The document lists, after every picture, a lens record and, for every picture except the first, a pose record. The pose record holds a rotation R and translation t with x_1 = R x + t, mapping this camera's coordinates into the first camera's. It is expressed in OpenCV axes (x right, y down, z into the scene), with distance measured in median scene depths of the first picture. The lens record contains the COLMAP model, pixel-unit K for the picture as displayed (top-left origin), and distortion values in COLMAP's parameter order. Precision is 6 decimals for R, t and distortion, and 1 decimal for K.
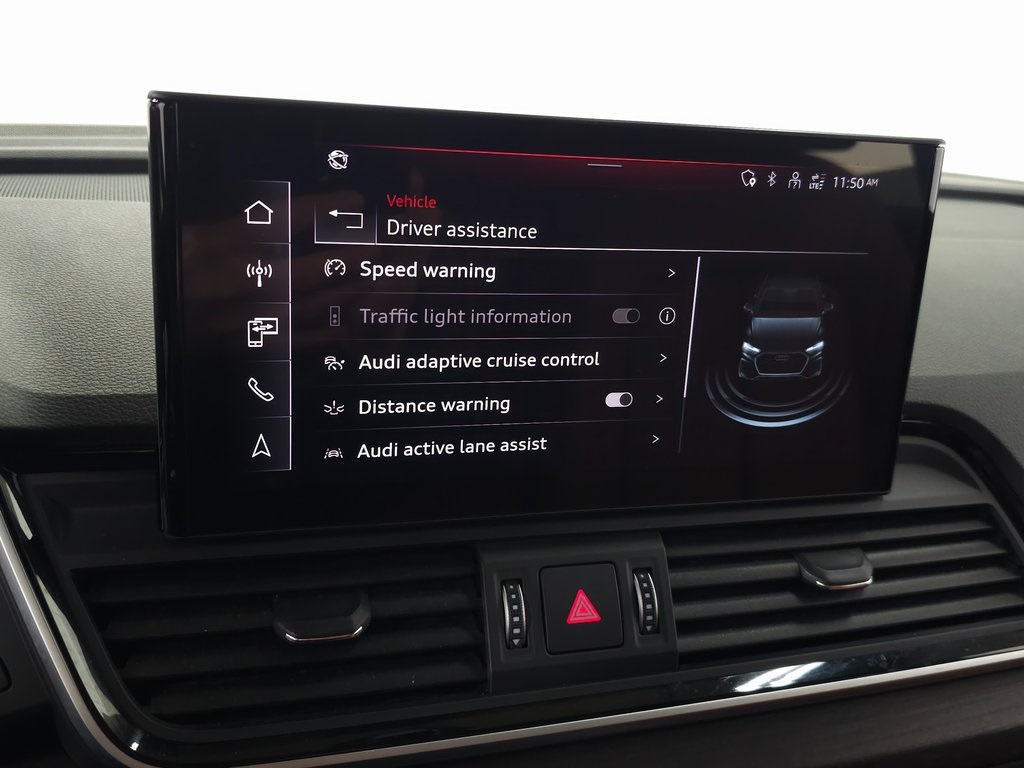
lens RADIAL K [[910.5, 0, 508.6], [0, 910.5, 379.8], [0, 0, 1]] dist [0.009656, -0.005710]
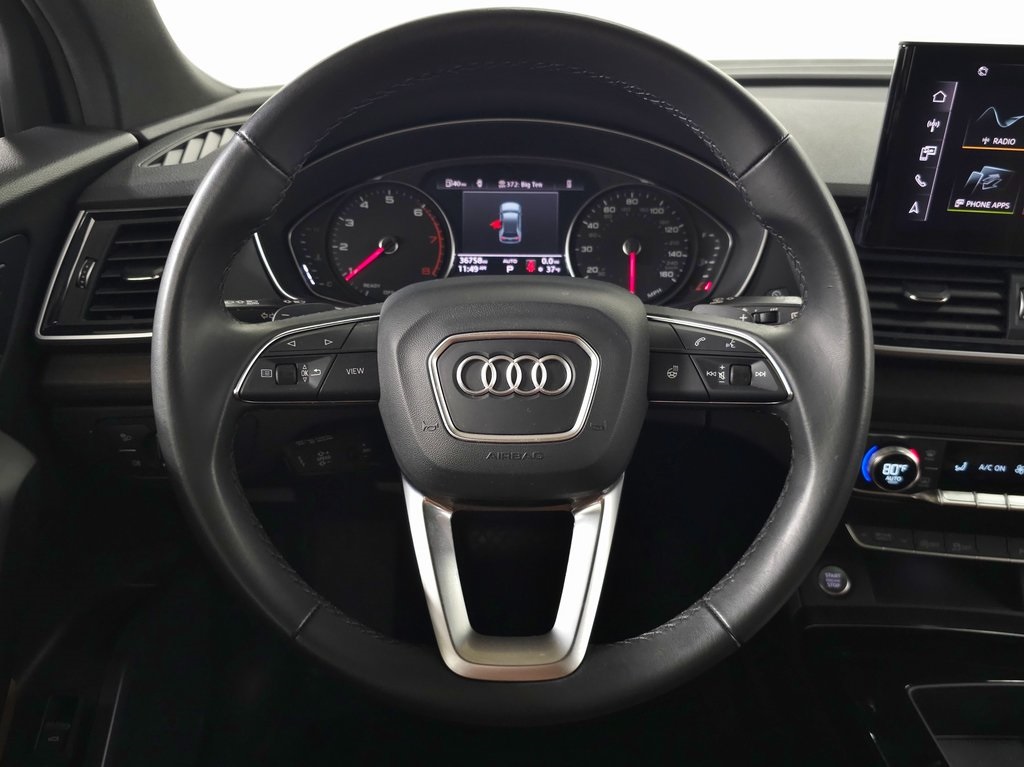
lens RADIAL K [[780.9, 0, 509.8], [0, 780.9, 387.5], [0, 0, 1]] dist [0.033954, -0.047216]
pose [[0.914149, 0.130805, -0.383695, -0.347888], [-0.079036, 0.985857, 0.147784, 0.272383], [0.397599, -0.104771, 0.911558, -1.067477]]
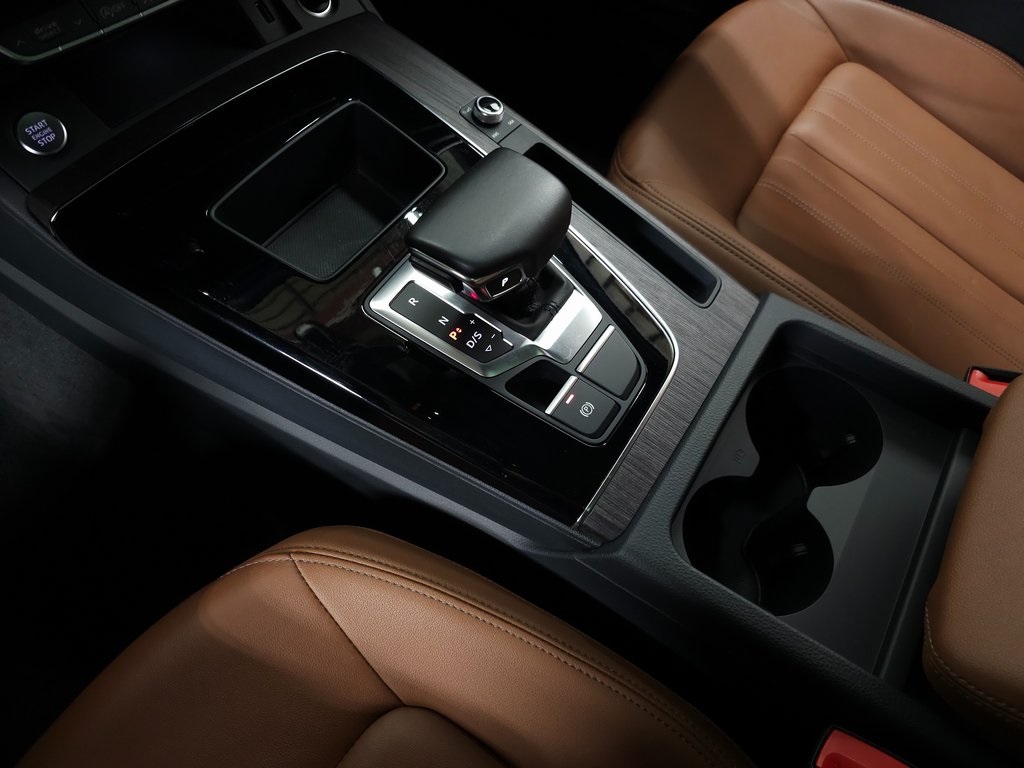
lens RADIAL K [[705.8, 0, 514.3], [0, 705.8, 385.1], [0, 0, 1]] dist [-0.000687, -0.004750]
pose [[0.835382, -0.460406, 0.300274, -0.169617], [0.124031, 0.690079, 0.713027, 0.545415], [-0.535494, -0.558406, 0.633584, -0.352413]]
